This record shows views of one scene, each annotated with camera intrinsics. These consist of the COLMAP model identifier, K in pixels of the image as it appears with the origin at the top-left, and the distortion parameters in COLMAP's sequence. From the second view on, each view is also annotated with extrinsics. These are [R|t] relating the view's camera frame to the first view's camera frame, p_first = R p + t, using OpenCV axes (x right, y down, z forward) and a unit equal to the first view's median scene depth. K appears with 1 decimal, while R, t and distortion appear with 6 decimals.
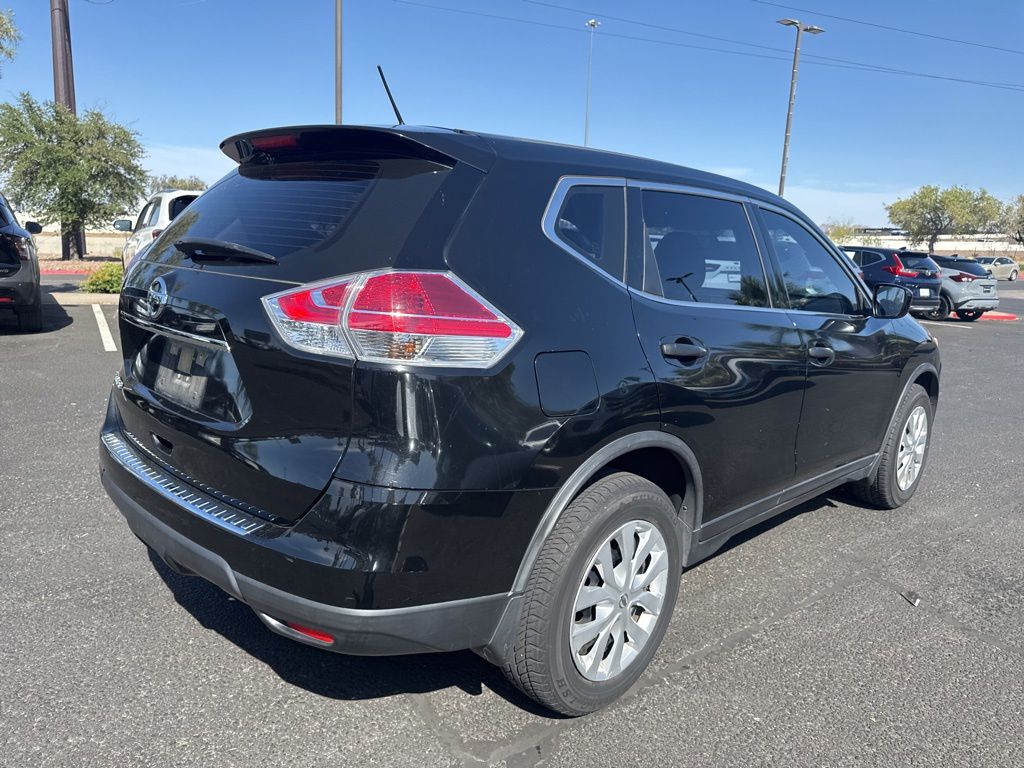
lens RADIAL K [[716.8, 0, 518.7], [0, 716.8, 378.8], [0, 0, 1]] dist [0.070405, -0.096147]
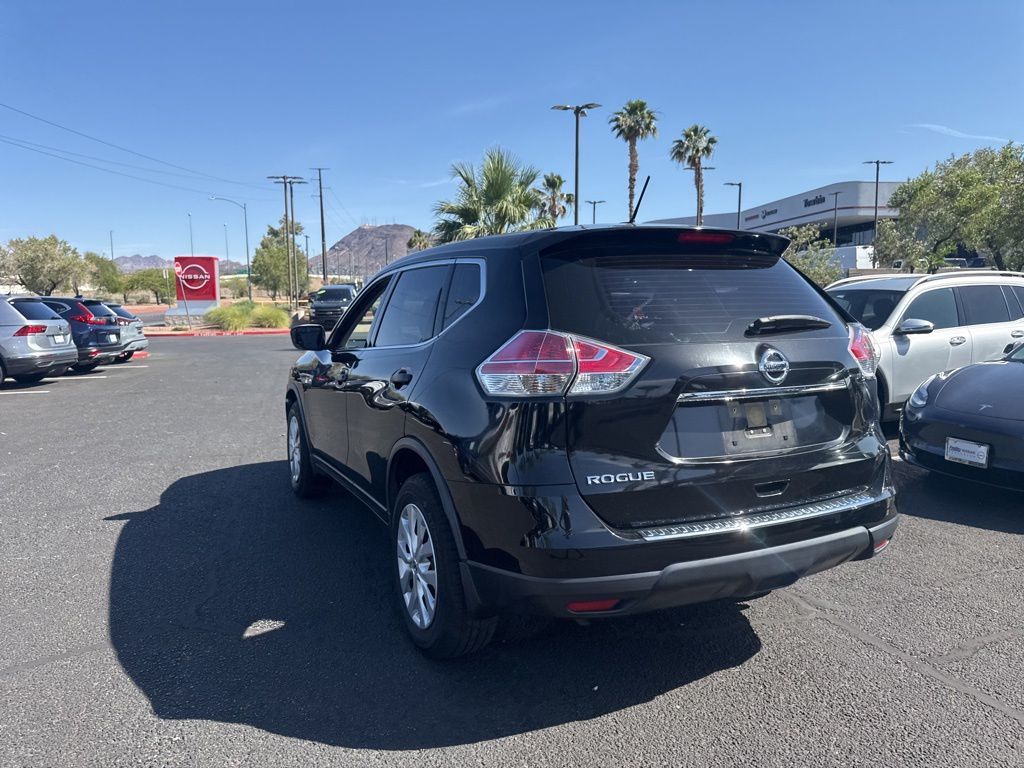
lens RADIAL K [[716.8, 0, 518.7], [0, 716.8, 378.8], [0, 0, 1]] dist [0.070405, -0.096147]
pose [[0.330468, -0.146467, 0.932383, -1.574986], [0.198938, 0.976501, 0.082887, -0.246163], [-0.922613, 0.158095, 0.351840, 0.859820]]
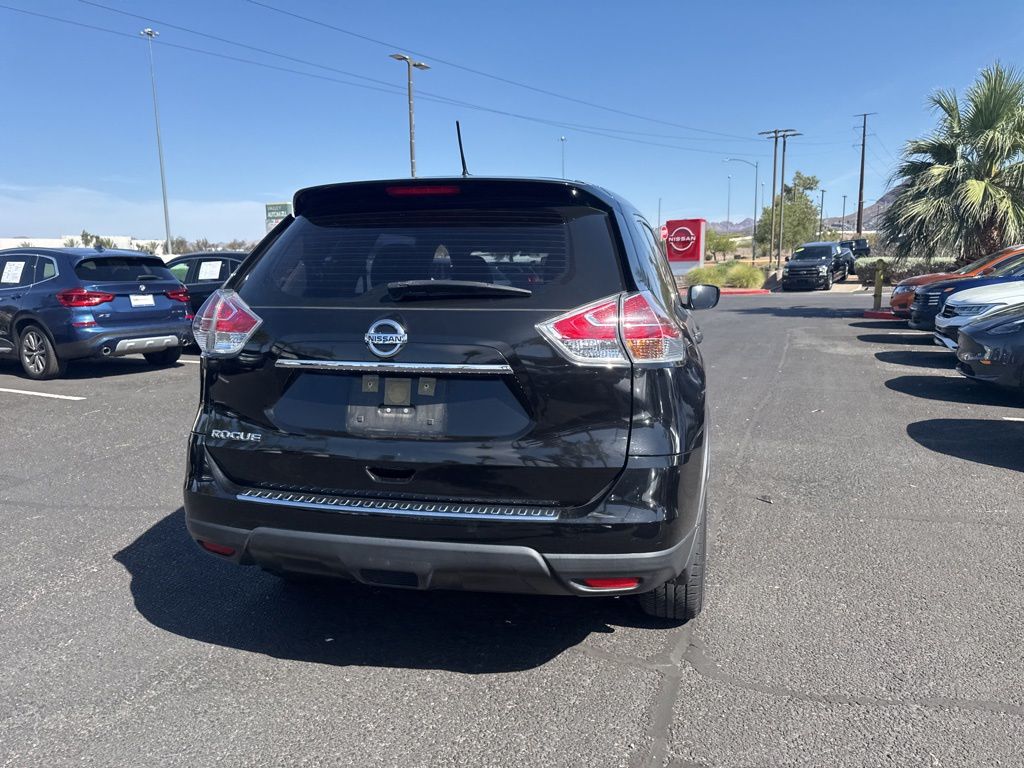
lens RADIAL K [[718.4, 0, 518.0], [0, 718.4, 384.5], [0, 0, 1]] dist [0.062245, -0.080395]
pose [[0.857958, -0.137315, 0.495028, -0.769499], [0.146926, 0.988952, 0.019679, -0.031783], [-0.492261, 0.055849, 0.868654, -0.019255]]
